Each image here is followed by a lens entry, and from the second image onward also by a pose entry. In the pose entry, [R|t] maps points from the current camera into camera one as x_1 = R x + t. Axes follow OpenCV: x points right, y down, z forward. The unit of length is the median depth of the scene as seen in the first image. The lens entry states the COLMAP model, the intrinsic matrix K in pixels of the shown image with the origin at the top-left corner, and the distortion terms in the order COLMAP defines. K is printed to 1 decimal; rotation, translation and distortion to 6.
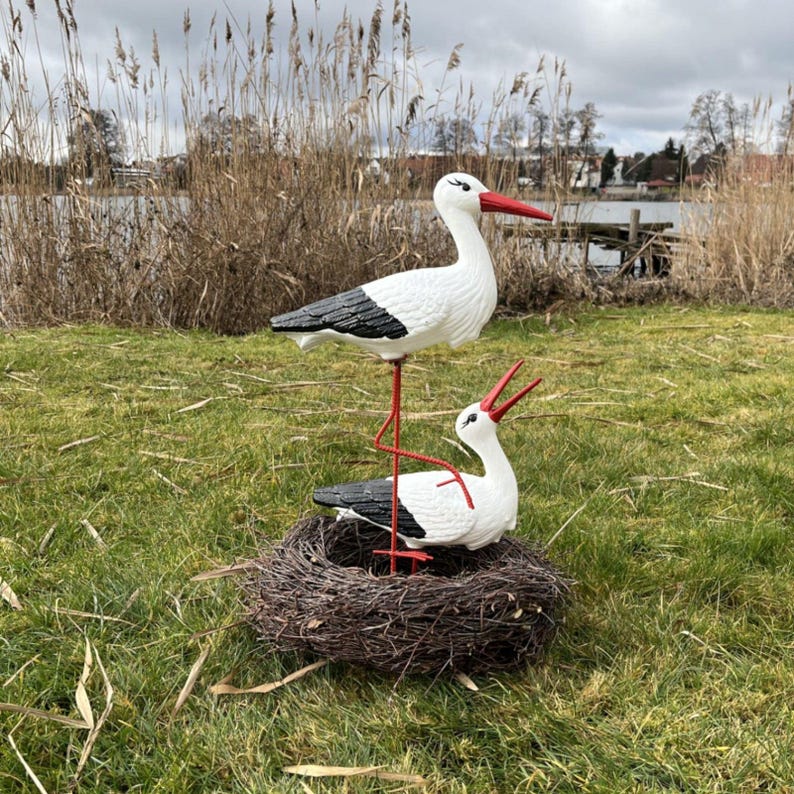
lens RADIAL K [[1473.2, 0, 397.0], [0, 1473.2, 397.0], [0, 0, 1]] dist [0.048743, -0.768610]
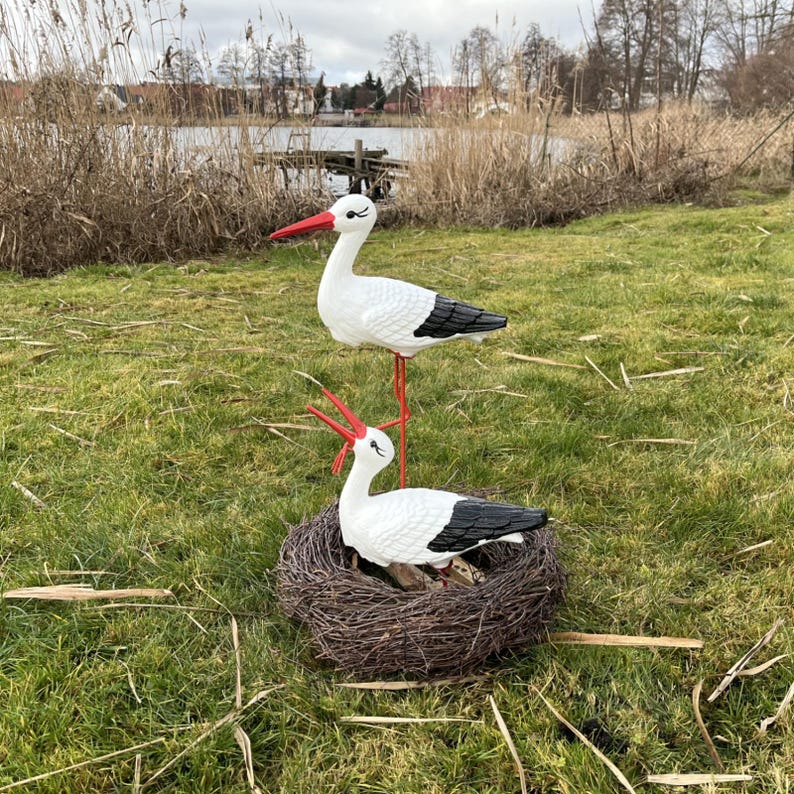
lens RADIAL K [[1473.2, 0, 397.0], [0, 1473.2, 397.0], [0, 0, 1]] dist [0.048743, -0.768610]
pose [[0.875105, -0.124659, 0.467601, -0.386867], [0.028895, 0.977989, 0.206648, -0.165902], [-0.483069, -0.167327, 0.859445, -0.074525]]
